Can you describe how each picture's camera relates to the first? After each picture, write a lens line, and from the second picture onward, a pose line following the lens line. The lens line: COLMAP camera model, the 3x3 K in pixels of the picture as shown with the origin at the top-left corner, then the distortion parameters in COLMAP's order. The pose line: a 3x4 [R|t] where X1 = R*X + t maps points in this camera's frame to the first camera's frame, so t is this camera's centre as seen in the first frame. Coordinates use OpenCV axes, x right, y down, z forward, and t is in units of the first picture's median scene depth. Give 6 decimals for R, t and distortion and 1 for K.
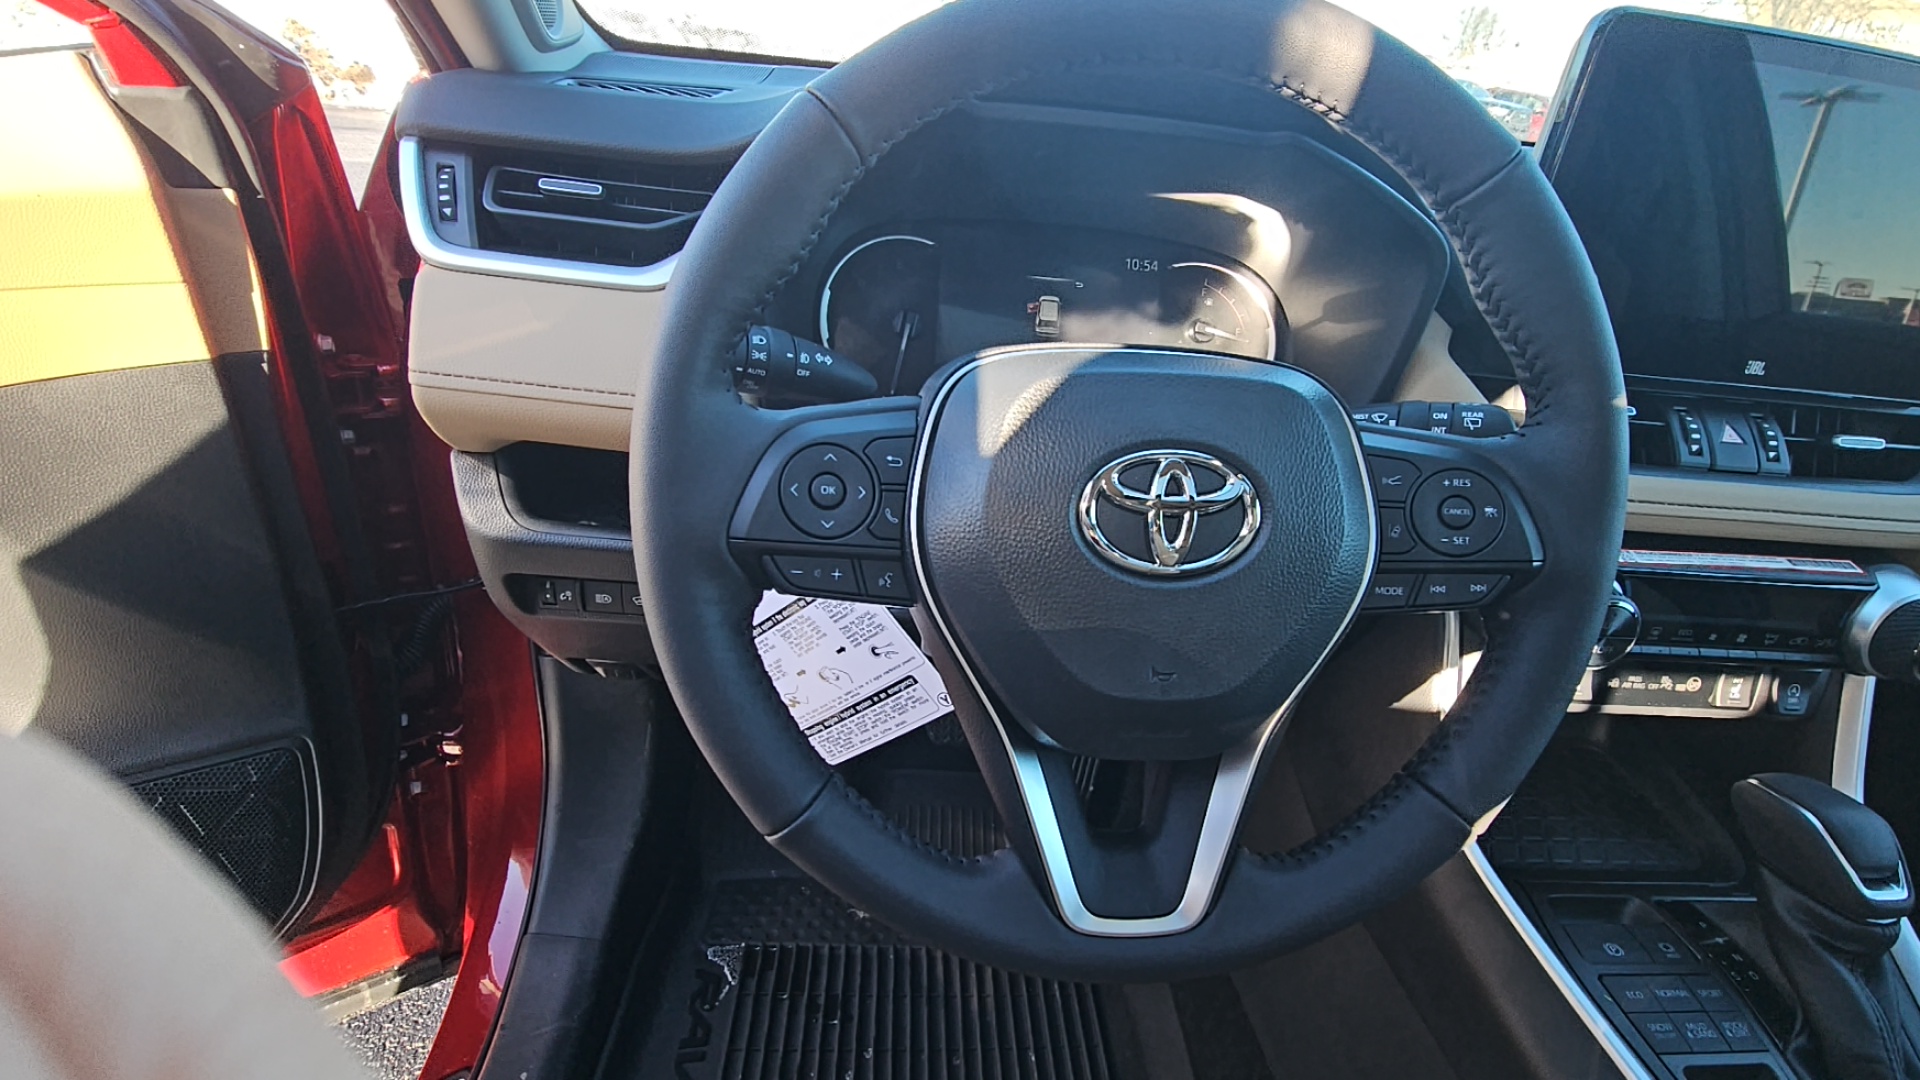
lens RADIAL K [[861.0, 0, 978.2], [0, 861.0, 544.1], [0, 0, 1]] dist [0.015793, -0.011005]
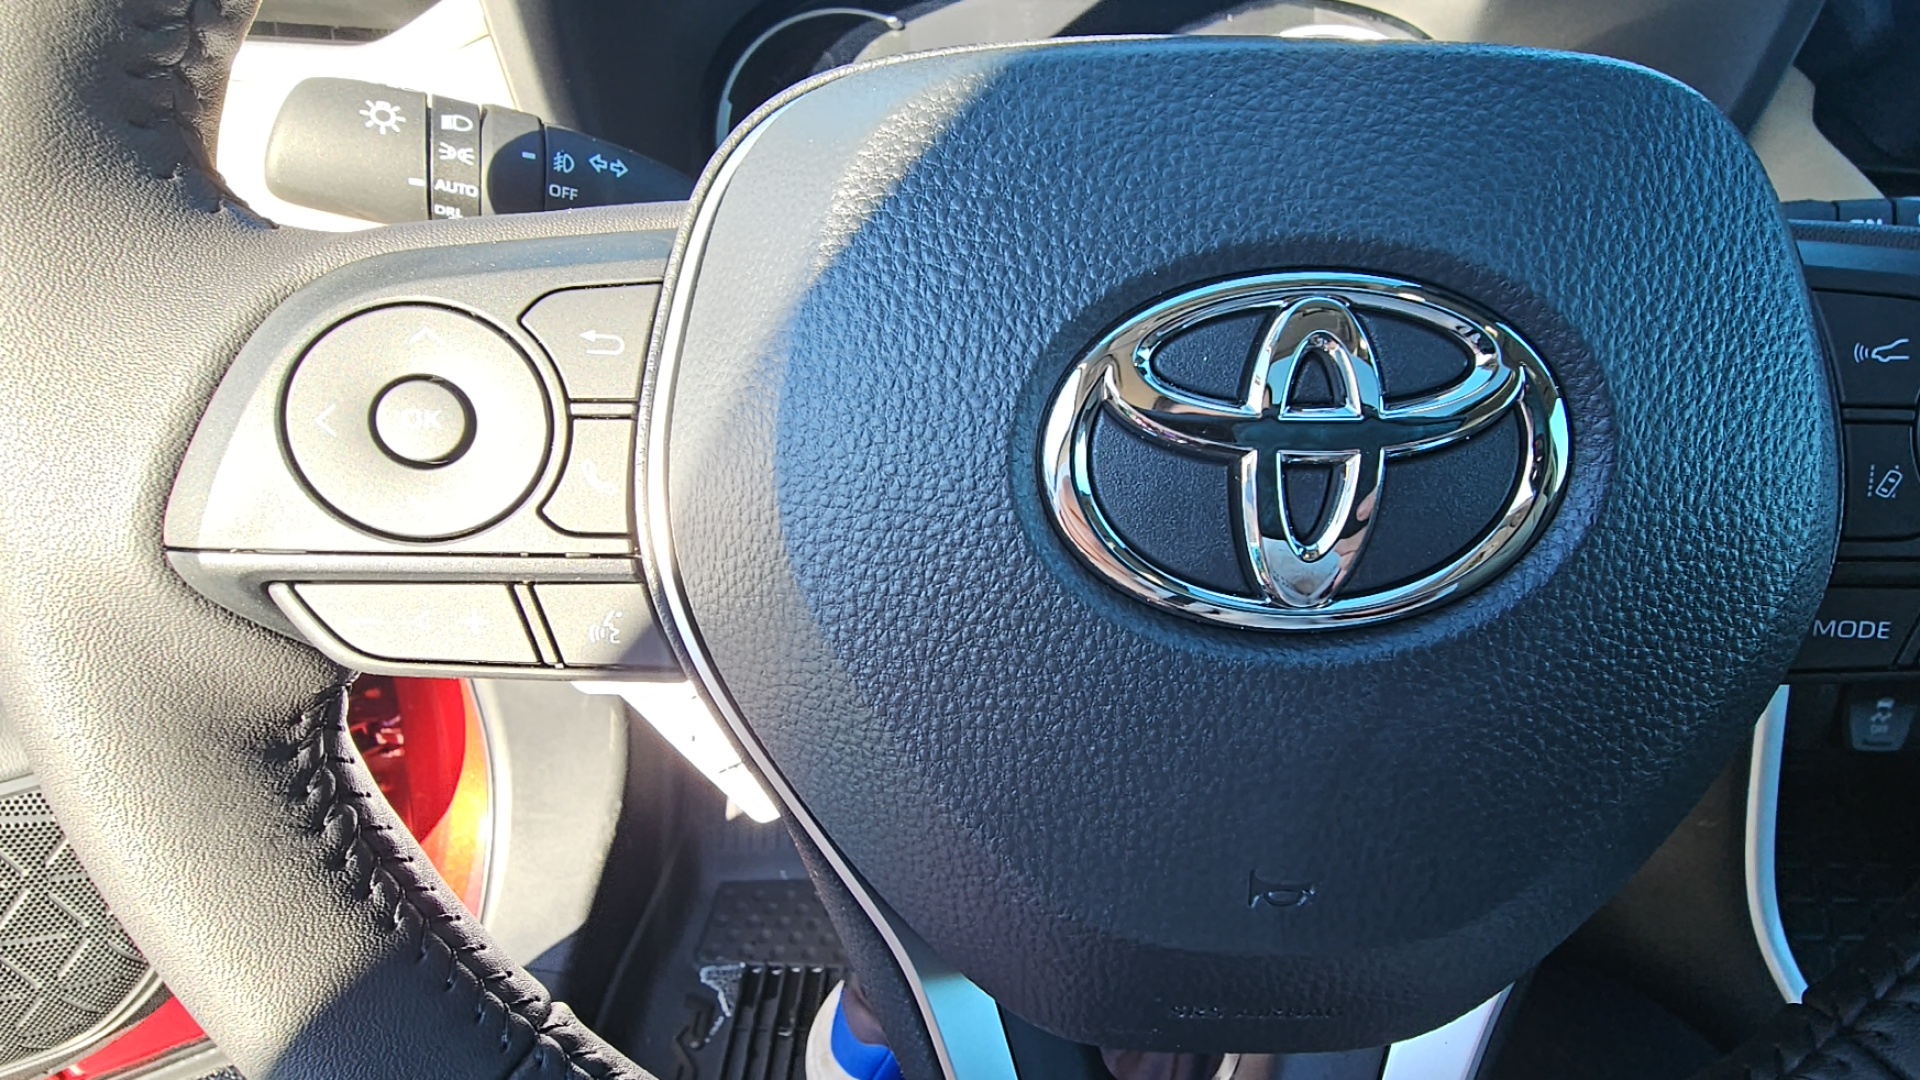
lens RADIAL K [[861.0, 0, 978.2], [0, 861.0, 544.1], [0, 0, 1]] dist [0.015793, -0.011005]
pose [[0.995623, -0.017215, -0.091862, 0.118057], [0.025075, 0.996056, 0.085108, -0.032806], [0.090034, -0.087038, 0.992128, 0.615856]]
